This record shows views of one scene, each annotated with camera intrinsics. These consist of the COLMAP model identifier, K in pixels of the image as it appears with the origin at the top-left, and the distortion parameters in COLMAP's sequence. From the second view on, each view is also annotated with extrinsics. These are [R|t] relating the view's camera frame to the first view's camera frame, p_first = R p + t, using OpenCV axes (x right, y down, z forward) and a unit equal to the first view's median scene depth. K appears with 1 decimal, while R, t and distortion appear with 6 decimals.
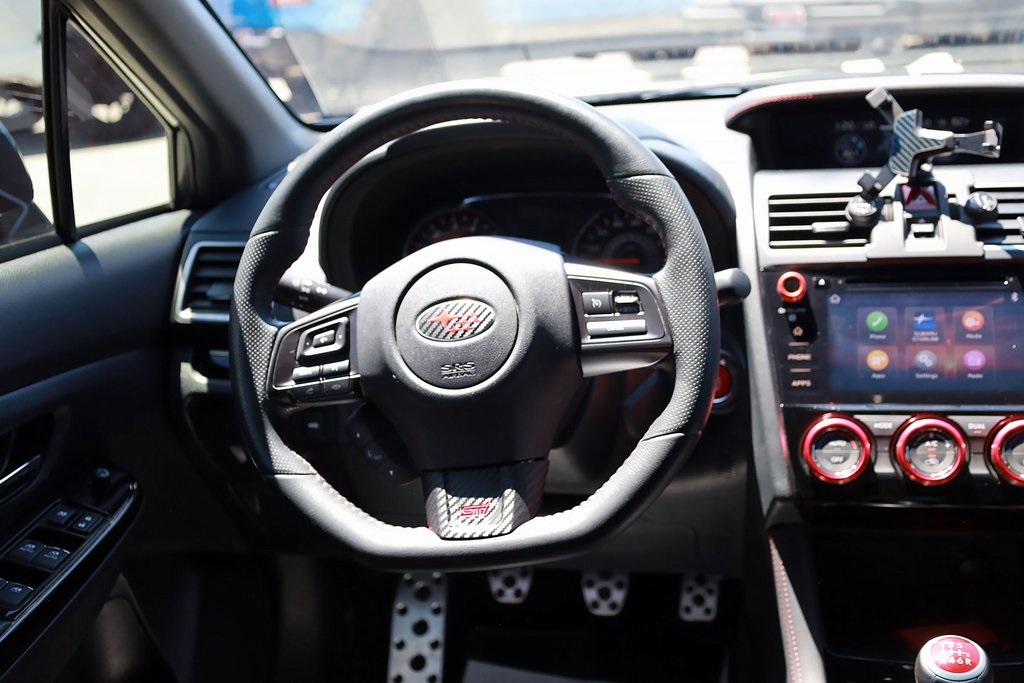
lens RADIAL K [[1290.1, 0, 512.0], [0, 1290.1, 341.5], [0, 0, 1]] dist [-0.070481, 0.293287]
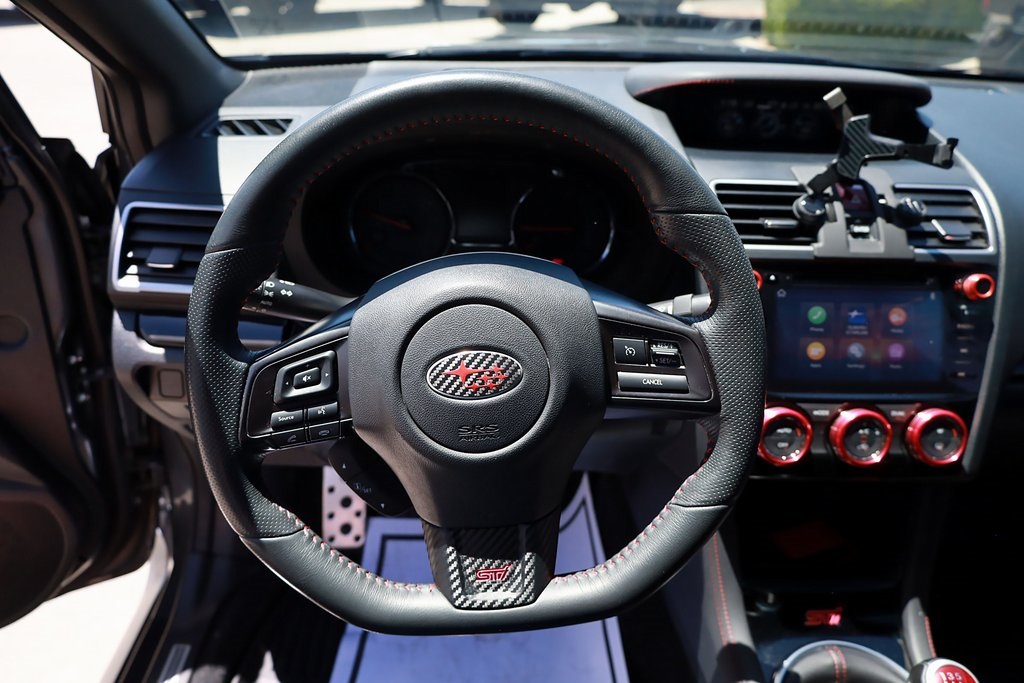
lens RADIAL K [[724.7, 0, 522.5], [0, 724.7, 340.1], [0, 0, 1]] dist [0.001232, -0.000028]
pose [[0.970364, -0.024239, 0.240427, -0.112802], [-0.034012, 0.971352, 0.235198, -0.134615], [-0.239241, -0.236405, 0.941741, 0.477021]]
